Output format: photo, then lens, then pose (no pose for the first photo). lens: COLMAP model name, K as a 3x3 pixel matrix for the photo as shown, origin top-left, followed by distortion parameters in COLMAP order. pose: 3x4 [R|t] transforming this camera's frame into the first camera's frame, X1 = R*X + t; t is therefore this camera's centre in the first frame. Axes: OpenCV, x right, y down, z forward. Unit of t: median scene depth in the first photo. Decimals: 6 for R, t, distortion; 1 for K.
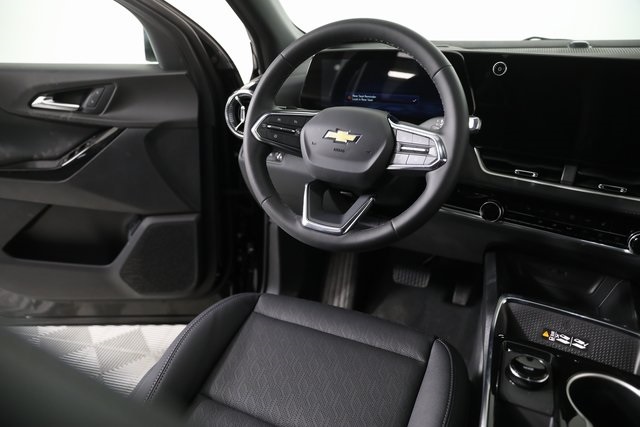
lens RADIAL K [[431.3, 0, 320.0], [0, 431.3, 213.5], [0, 0, 1]] dist [-0.119439, 0.085509]
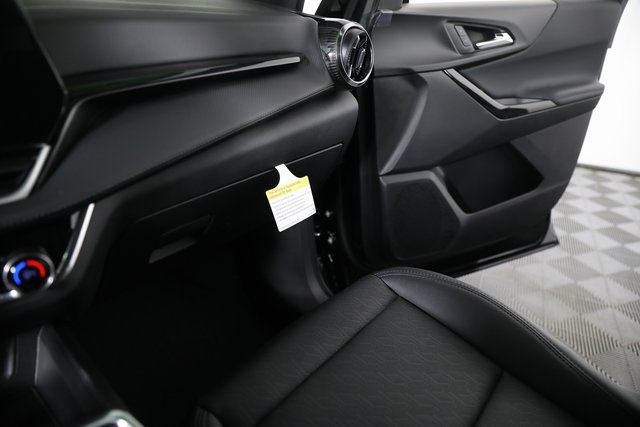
lens RADIAL K [[431.3, 0, 320.0], [0, 431.3, 213.5], [0, 0, 1]] dist [-0.119439, 0.085509]
pose [[0.245936, -0.370949, 0.895495, 0.341375], [0.392408, 0.882880, 0.257954, 0.010600], [-0.886302, 0.287959, 0.362695, 0.354044]]
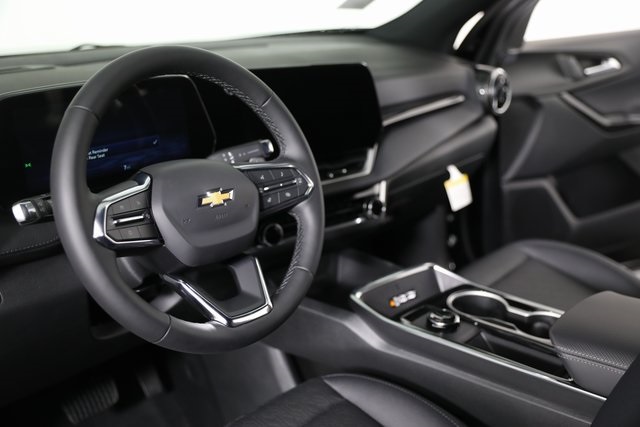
lens RADIAL K [[651.1, 0, 320.0], [0, 651.1, 213.5], [0, 0, 1]] dist [0.016718, 0.016783]
pose [[0.278857, -0.287252, 0.916365, -0.890564], [0.388916, 0.906244, 0.165730, -0.251967], [-0.878057, 0.310174, 0.364430, 0.389135]]
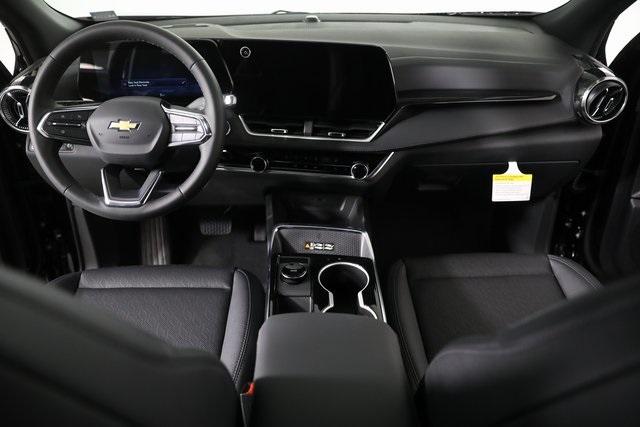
lens RADIAL K [[431.3, 0, 320.0], [0, 431.3, 213.5], [0, 0, 1]] dist [-0.119439, 0.085509]
pose [[0.893218, -0.210235, 0.397445, 0.019241], [0.163877, 0.975370, 0.147641, -0.021882], [-0.418696, -0.066744, 0.905671, -0.279810]]
